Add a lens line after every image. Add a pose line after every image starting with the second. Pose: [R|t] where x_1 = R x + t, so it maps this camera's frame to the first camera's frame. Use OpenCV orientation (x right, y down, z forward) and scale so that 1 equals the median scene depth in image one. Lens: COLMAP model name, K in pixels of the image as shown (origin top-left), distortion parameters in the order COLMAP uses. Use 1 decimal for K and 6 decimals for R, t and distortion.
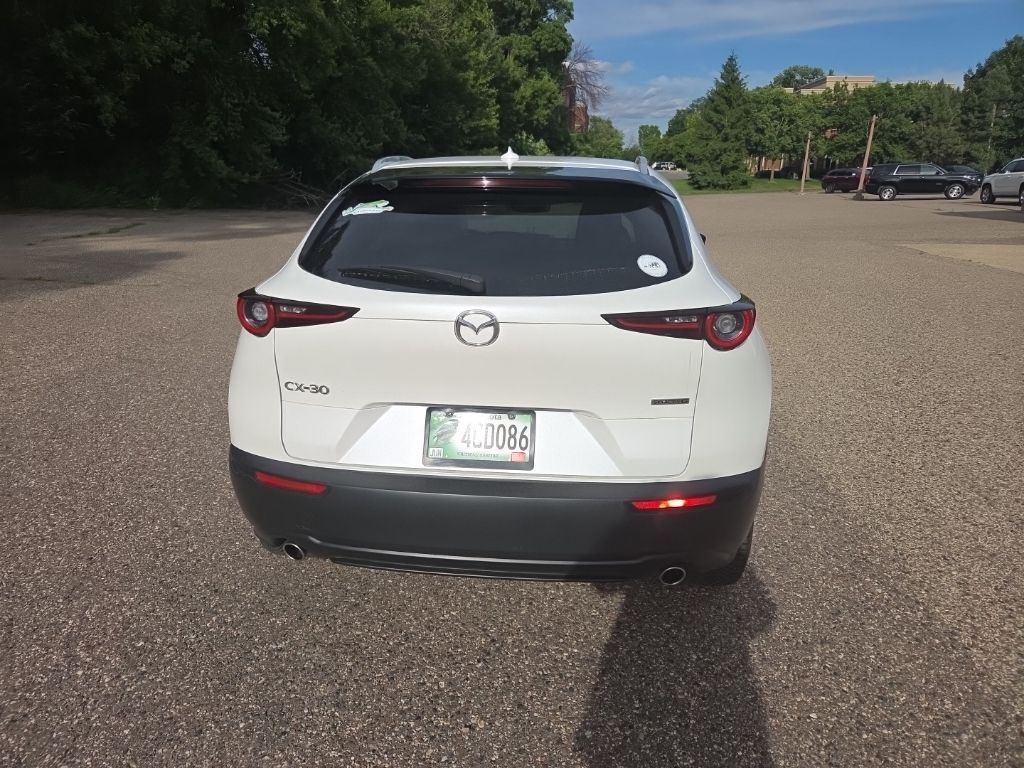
lens RADIAL K [[696.6, 0, 491.3], [0, 696.6, 367.8], [0, 0, 1]] dist [0.068827, -0.054242]
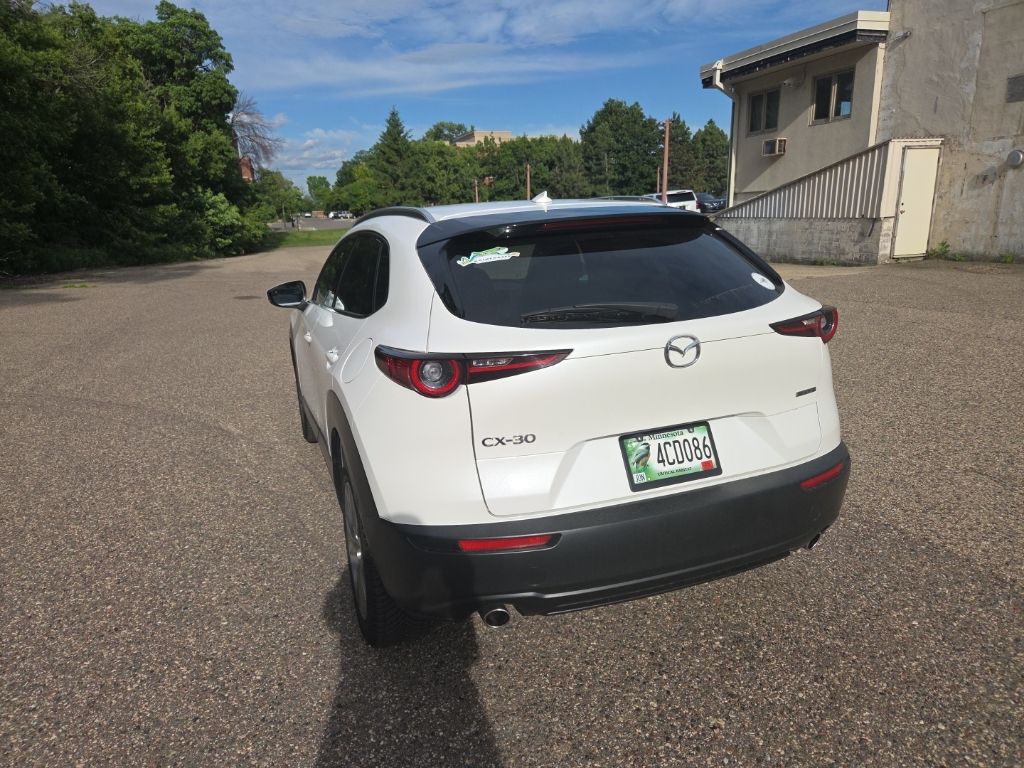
lens RADIAL K [[696.6, 0, 496.9], [0, 696.6, 375.6], [0, 0, 1]] dist [0.068827, -0.054242]
pose [[0.896294, -0.149018, 0.417673, -0.517504], [0.171990, 0.984940, -0.017670, -0.035038], [-0.408749, 0.087673, 0.908426, 0.094970]]
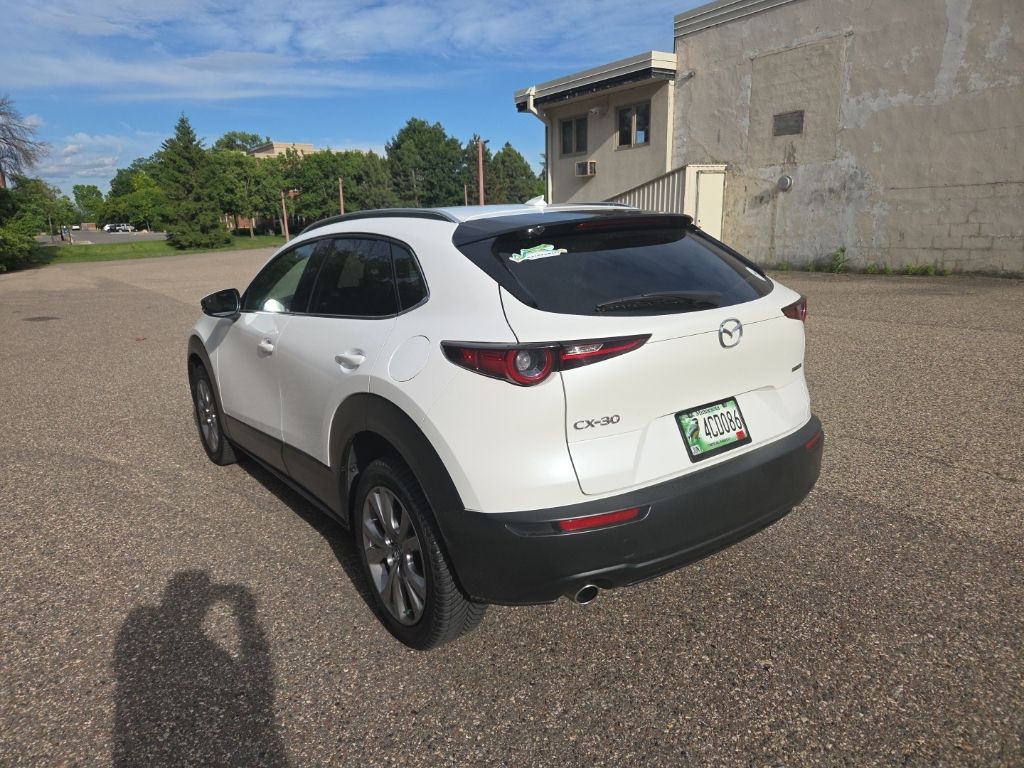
lens RADIAL K [[696.6, 0, 495.9], [0, 696.6, 362.9], [0, 0, 1]] dist [0.068827, -0.054242]
pose [[0.743465, -0.172819, 0.646060, -0.792185], [0.227106, 0.973870, -0.000839, -0.069142], [-0.629034, 0.147348, 0.763286, 0.230156]]
